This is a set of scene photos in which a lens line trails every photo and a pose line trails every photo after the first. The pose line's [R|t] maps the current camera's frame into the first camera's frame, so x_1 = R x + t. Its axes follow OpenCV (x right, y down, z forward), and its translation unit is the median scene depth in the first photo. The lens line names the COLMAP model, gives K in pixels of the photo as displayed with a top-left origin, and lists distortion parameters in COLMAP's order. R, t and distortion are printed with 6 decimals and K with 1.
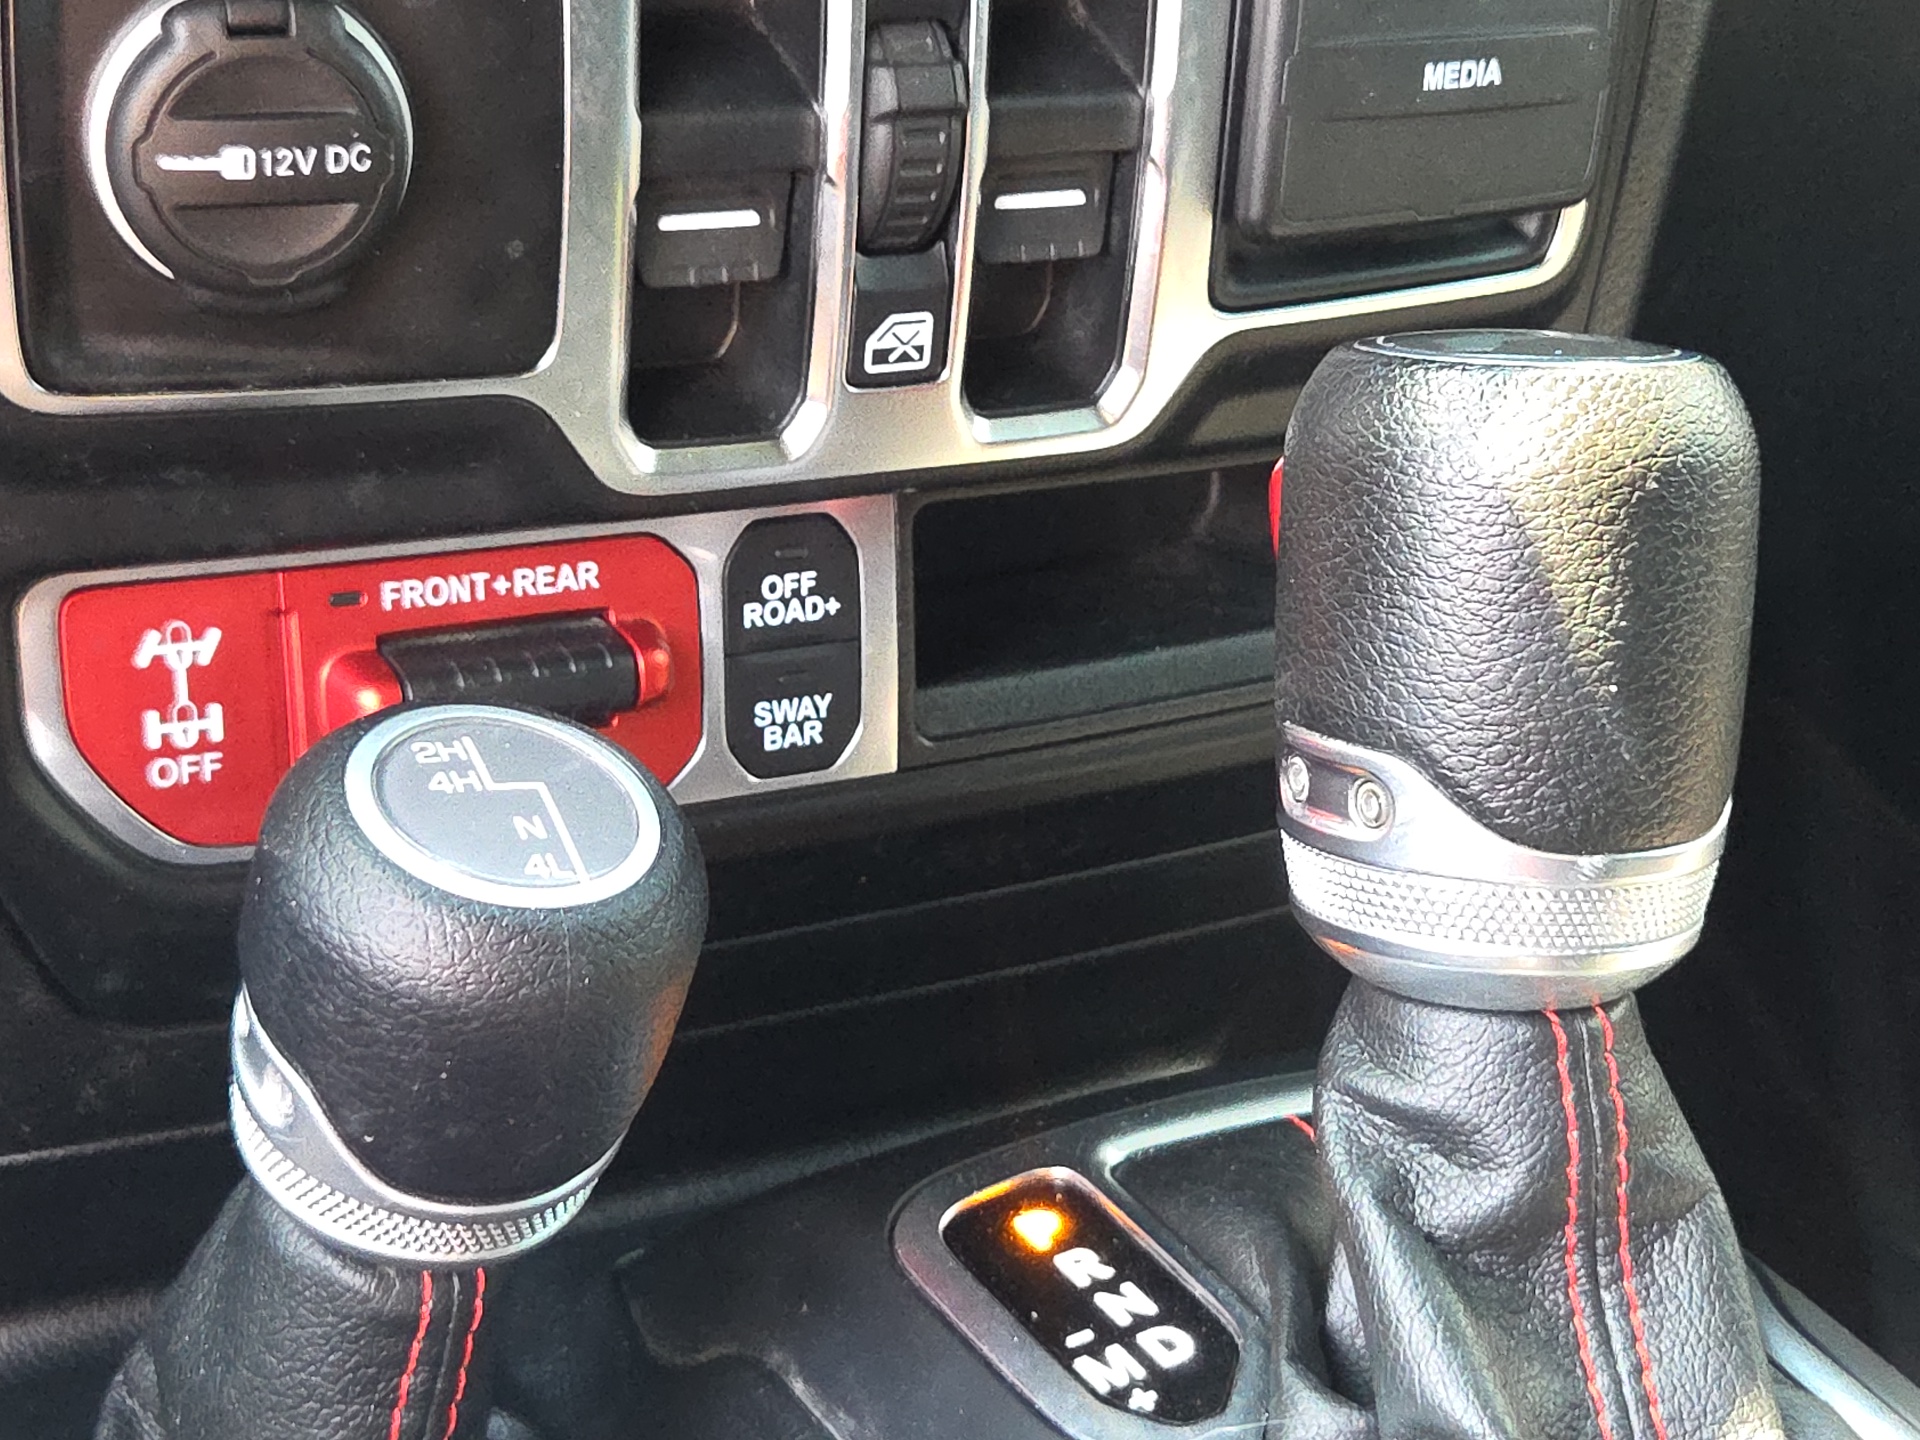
lens RADIAL K [[3248.3, 0, 976.8], [0, 3248.3, 701.0], [0, 0, 1]] dist [0.005510, 0.000000]
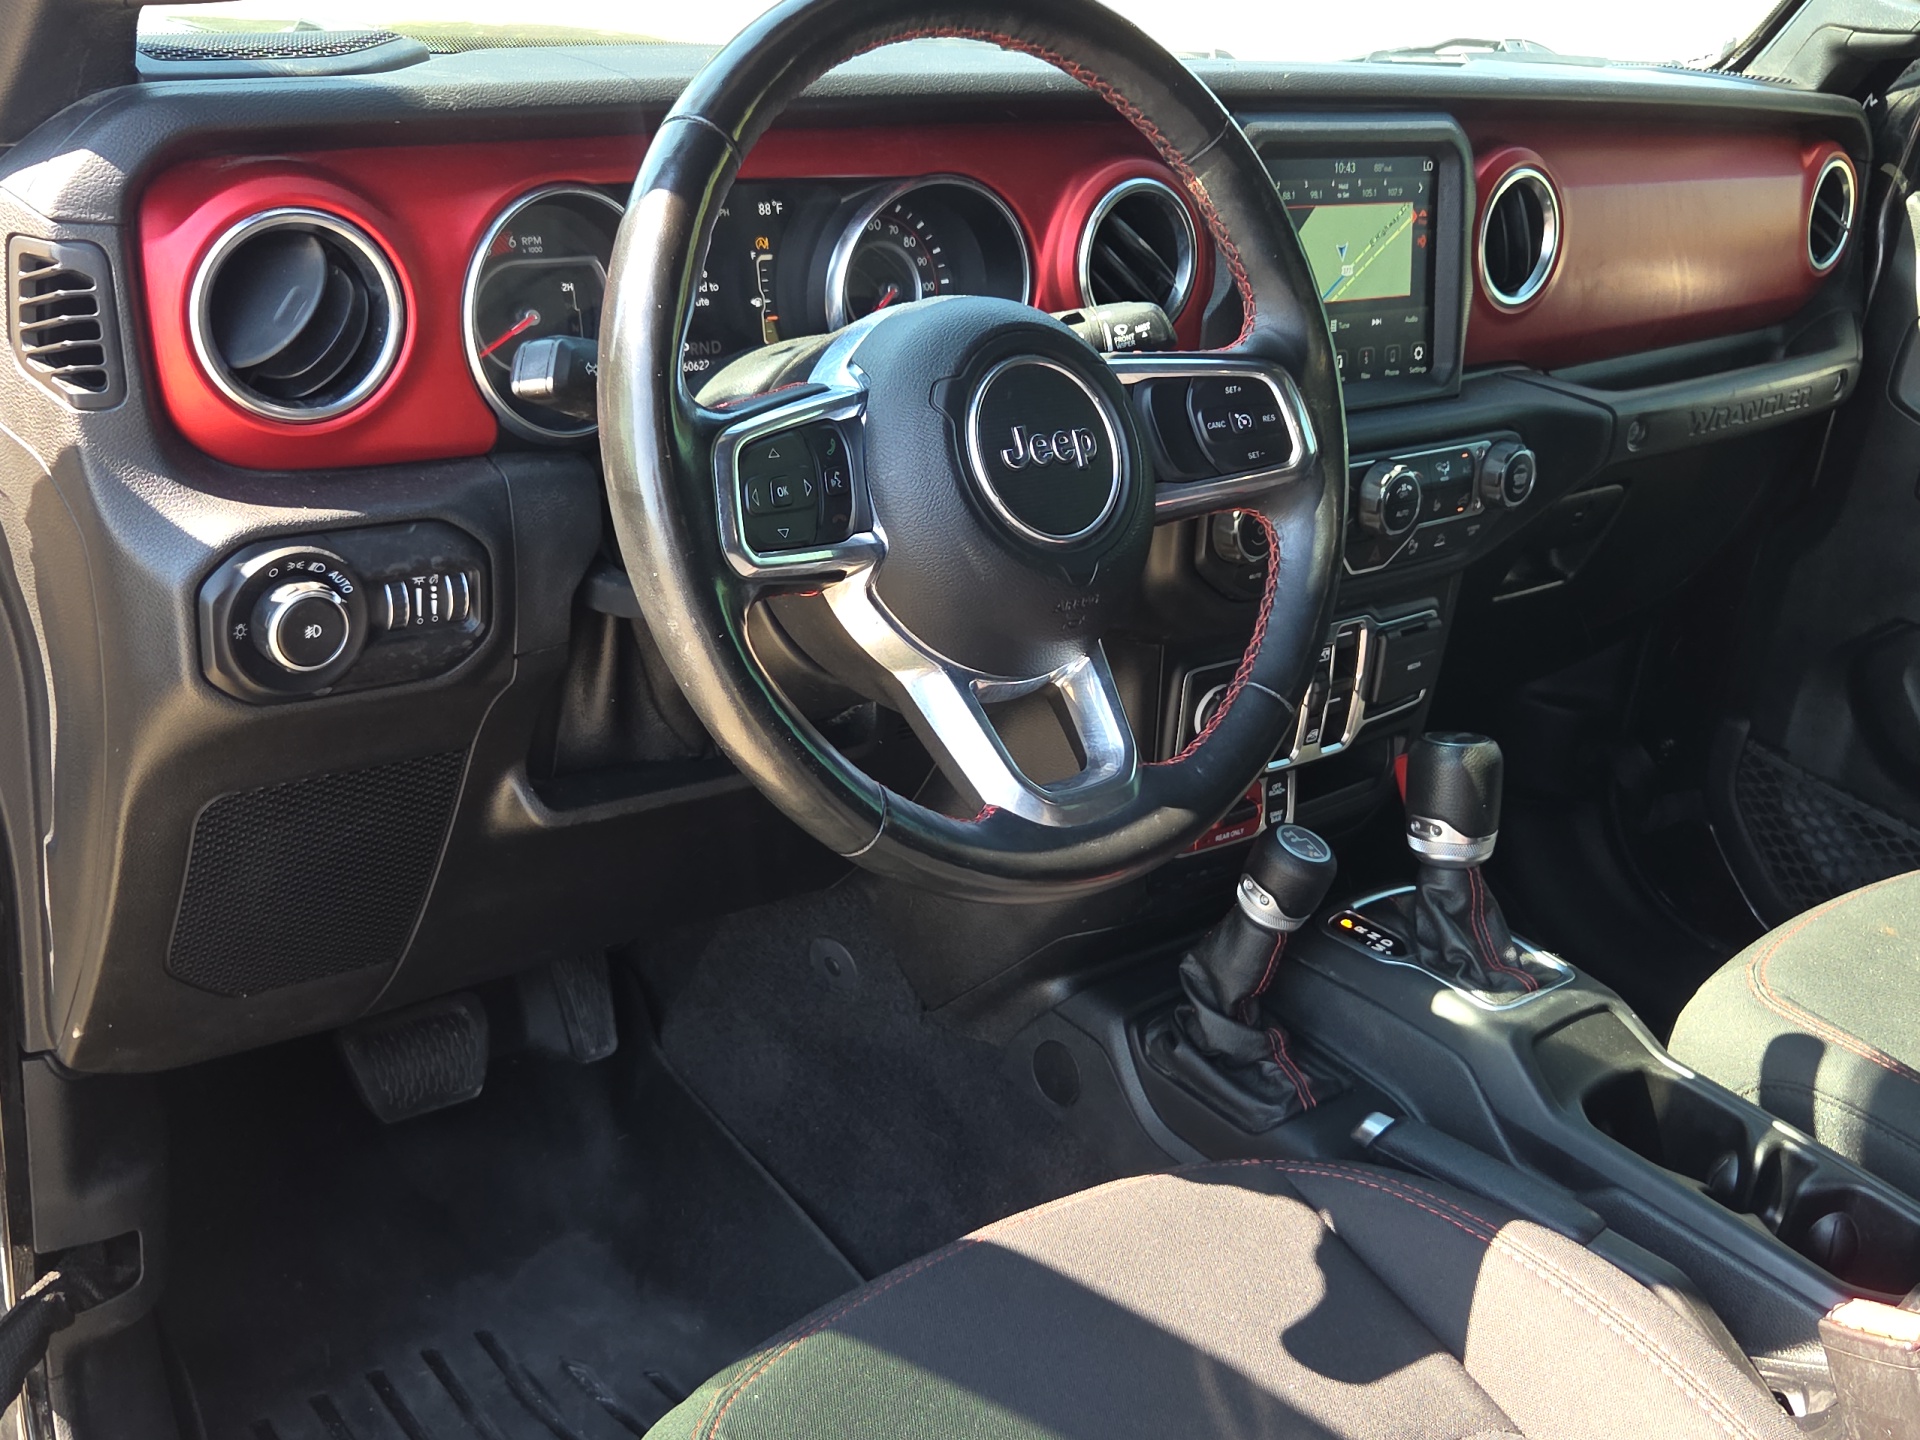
lens RADIAL K [[2057.1, 0, 951.8], [0, 2057.1, 700.0], [0, 0, 1]] dist [-0.017280, 0.000000]
pose [[0.981355, -0.058777, 0.182997, -1.074496], [0.058069, 0.998270, 0.009231, -0.219559], [-0.183223, 0.001568, 0.983070, -1.816906]]
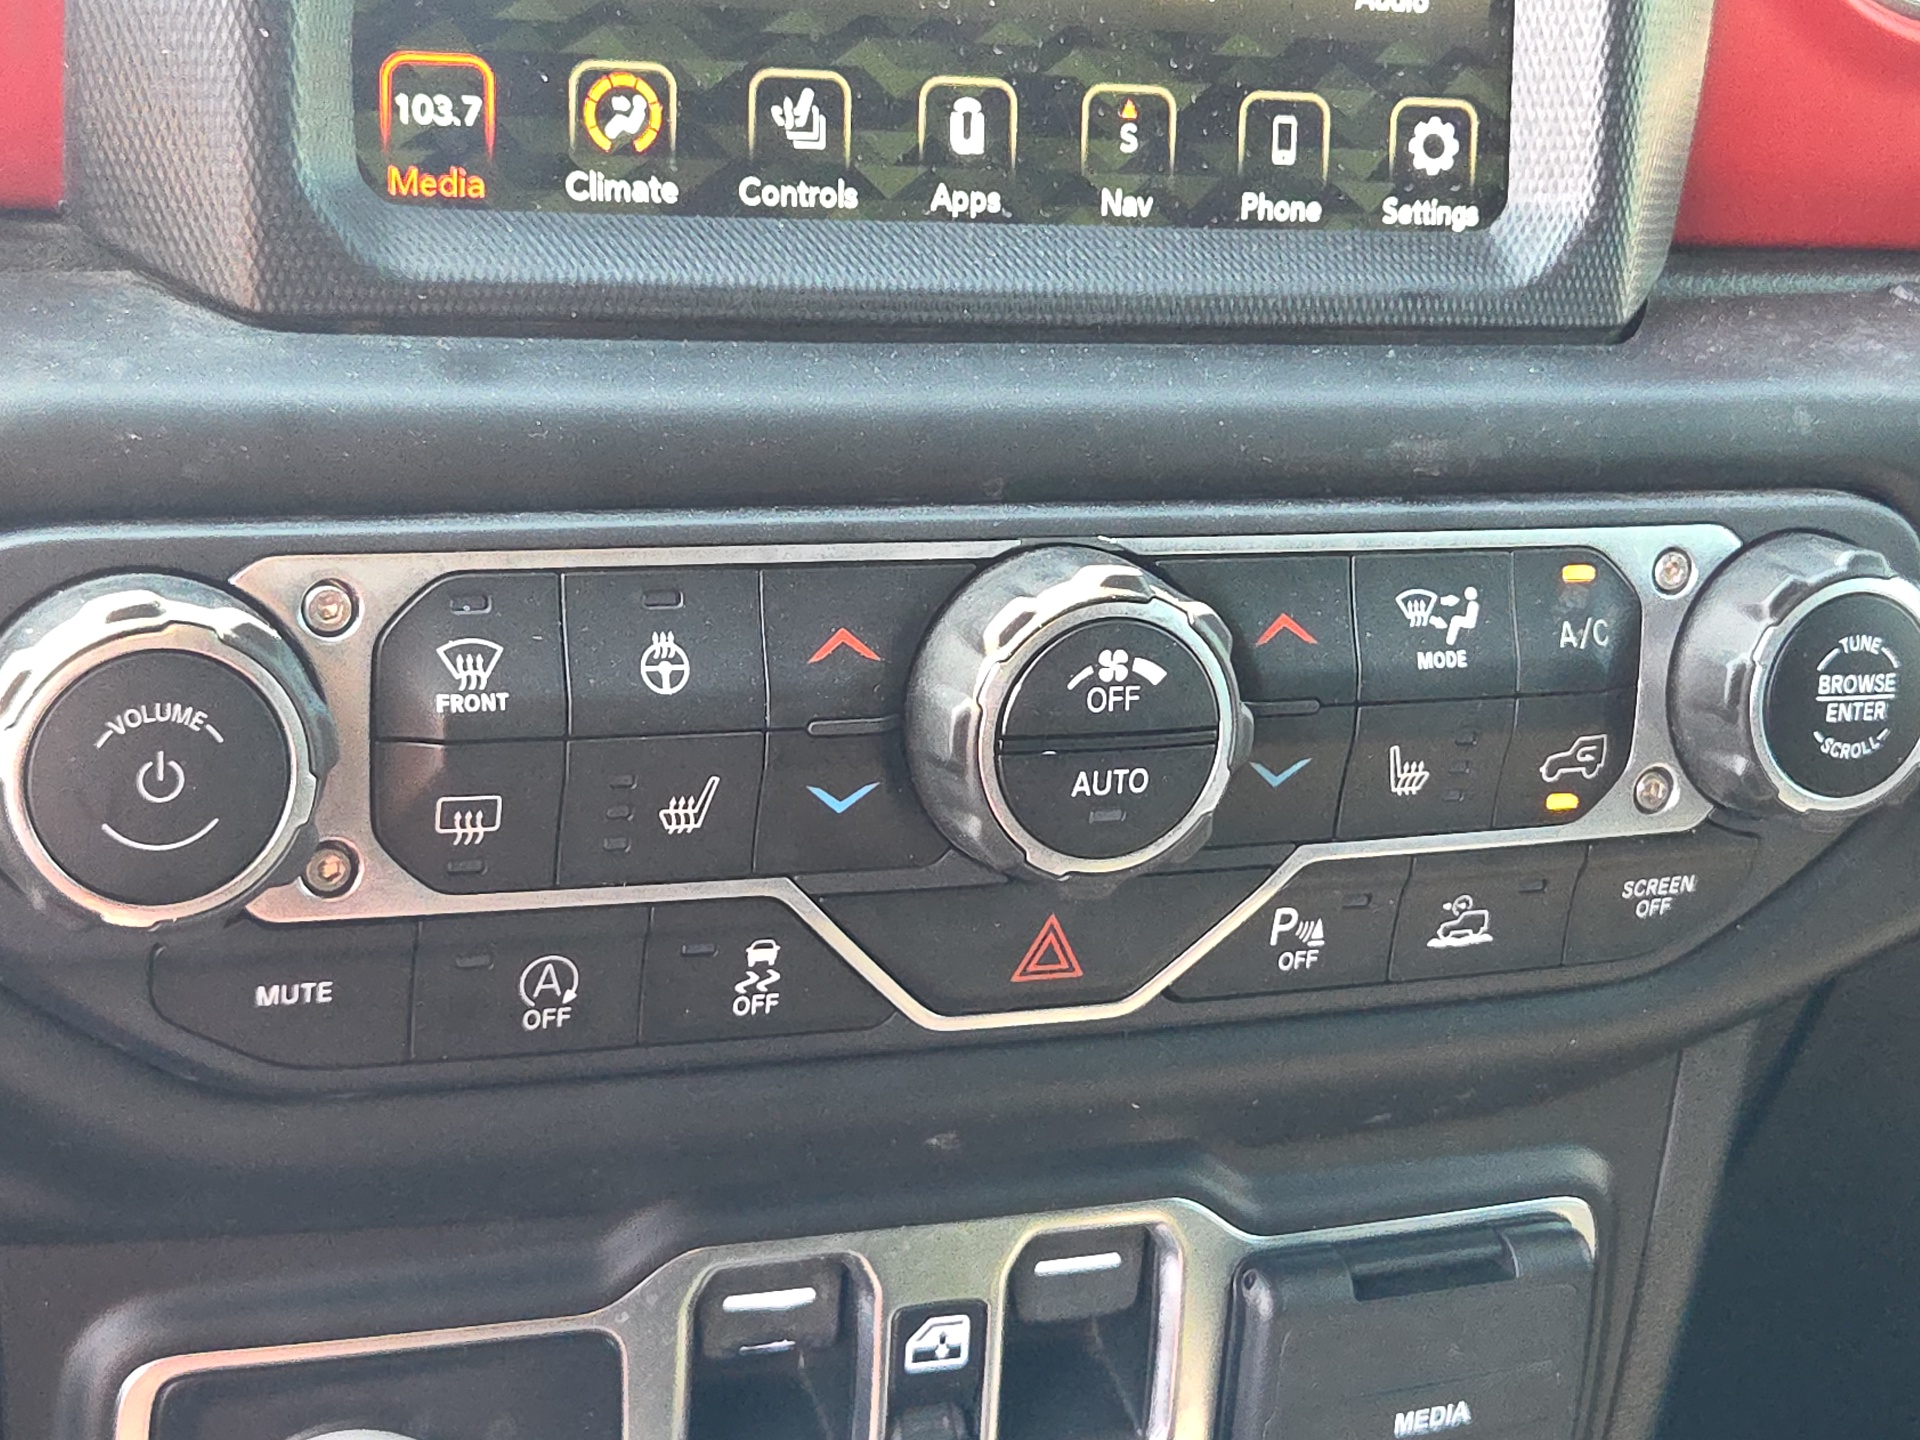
lens RADIAL K [[3248.3, 0, 988.2], [0, 3248.3, 685.0], [0, 0, 1]] dist [0.005510, 0.000000]
pose [[0.993846, 0.045042, -0.101201, 0.104147], [-0.056025, 0.992523, -0.108443, -0.331532], [0.095560, 0.113446, 0.988938, -0.174777]]
